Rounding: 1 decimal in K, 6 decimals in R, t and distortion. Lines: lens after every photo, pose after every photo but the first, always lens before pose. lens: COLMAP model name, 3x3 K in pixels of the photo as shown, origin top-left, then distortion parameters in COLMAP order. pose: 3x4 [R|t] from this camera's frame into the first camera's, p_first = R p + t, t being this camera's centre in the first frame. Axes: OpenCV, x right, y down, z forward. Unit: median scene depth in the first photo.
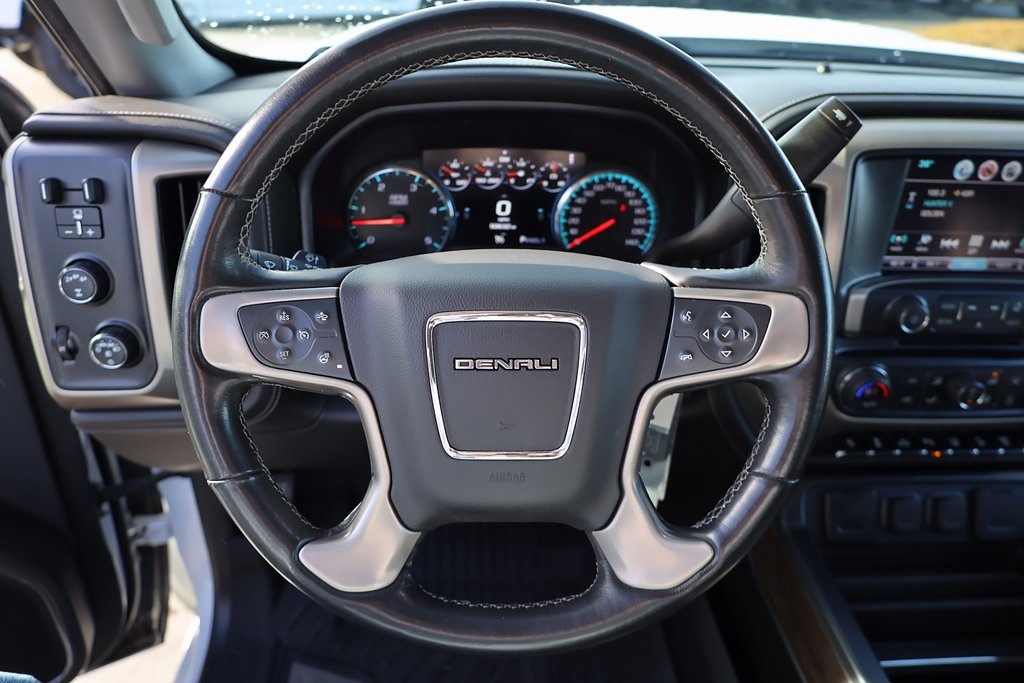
lens RADIAL K [[696.0, 0, 495.6], [0, 696.0, 340.2], [0, 0, 1]] dist [-0.019741, 0.002611]
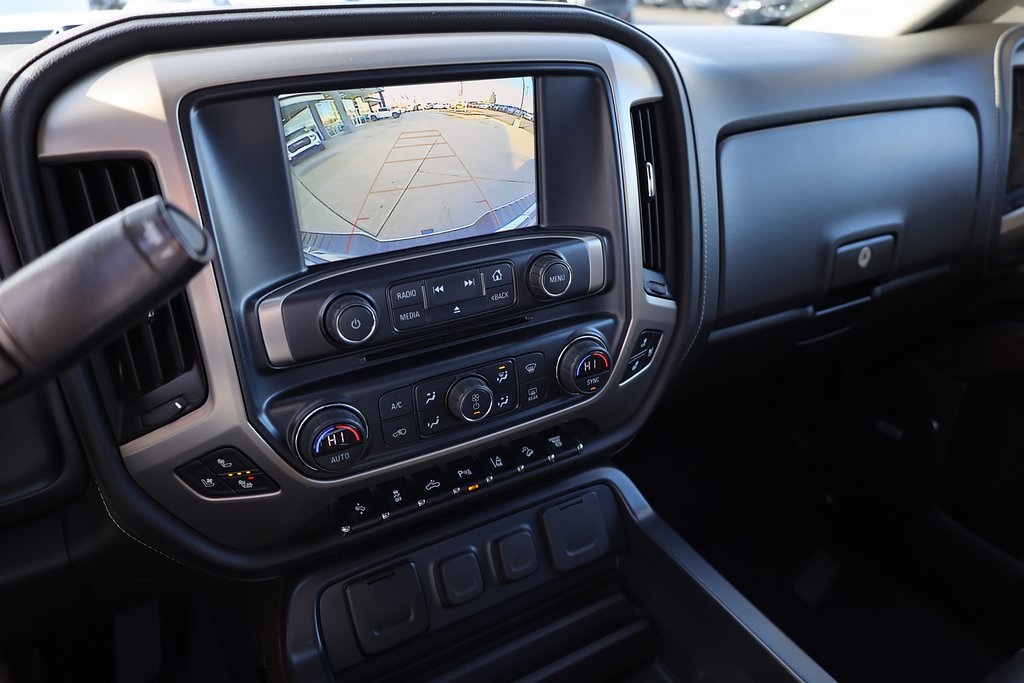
lens RADIAL K [[696.0, 0, 511.7], [0, 696.0, 338.8], [0, 0, 1]] dist [-0.019741, 0.002611]
pose [[0.898391, -0.230093, 0.374100, 0.467268], [0.250385, 0.968129, -0.005838, 0.025903], [-0.360834, 0.098914, 0.927370, 0.295806]]
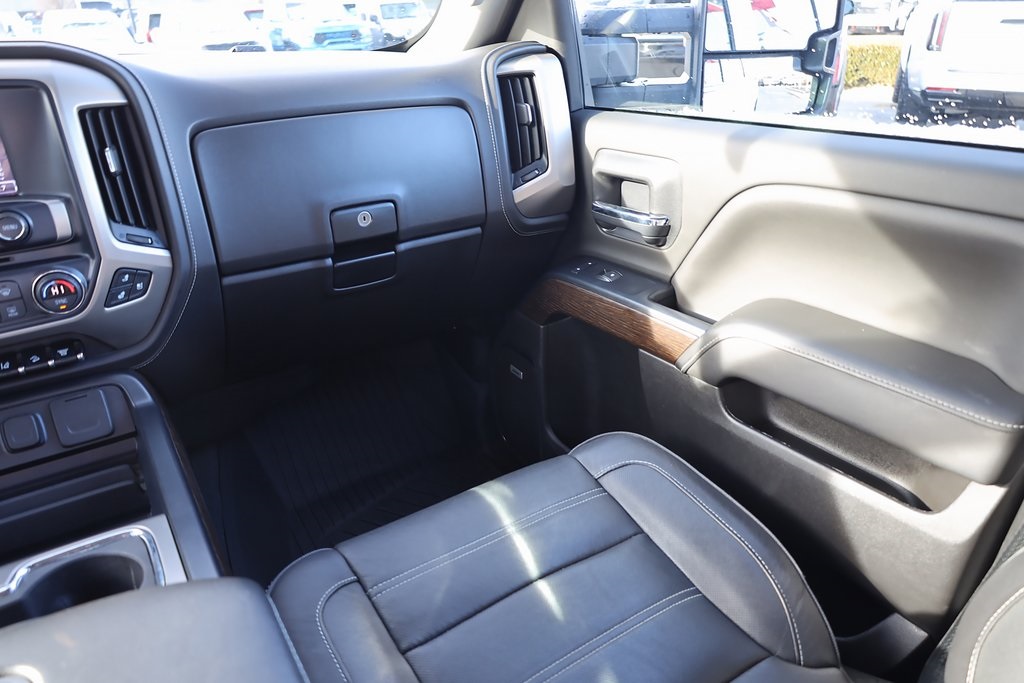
lens RADIAL K [[696.0, 0, 511.6], [0, 696.0, 345.6], [0, 0, 1]] dist [-0.019741, 0.002611]
pose [[0.861134, -0.263021, 0.435050, 0.974890], [0.299500, 0.953961, -0.016085, 0.407424], [-0.410790, 0.144149, 0.900263, -0.312899]]
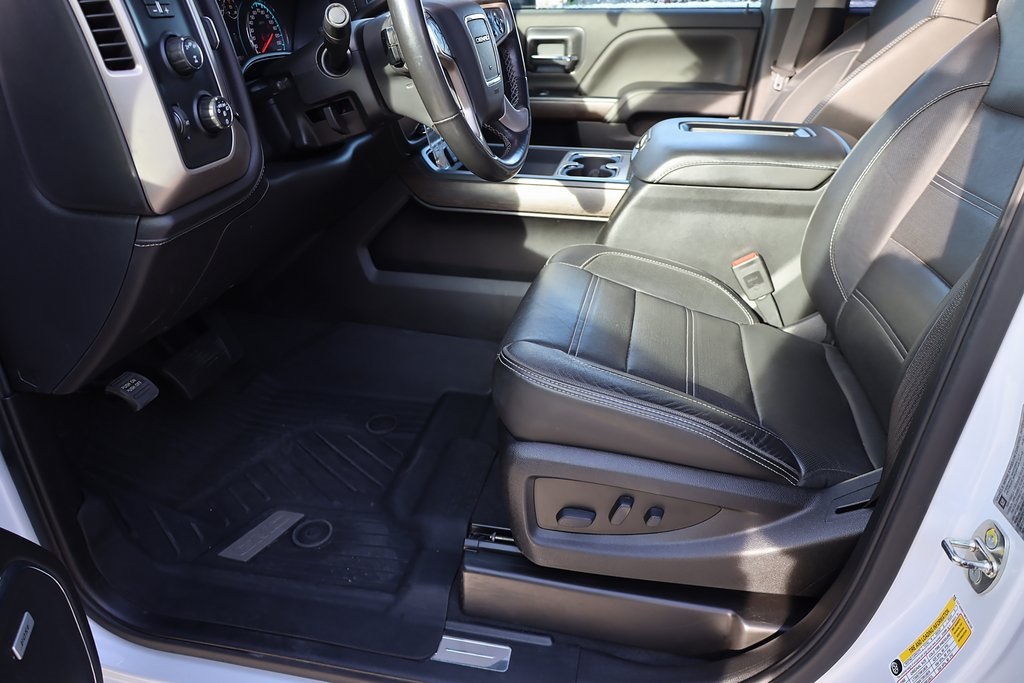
lens RADIAL K [[696.0, 0, 503.5], [0, 696.0, 342.1], [0, 0, 1]] dist [-0.019741, 0.002611]
pose [[0.262274, -0.456832, 0.850010, -1.457539], [0.484225, 0.824225, 0.293565, 0.203207], [-0.834709, 0.334601, 0.437382, 0.187788]]
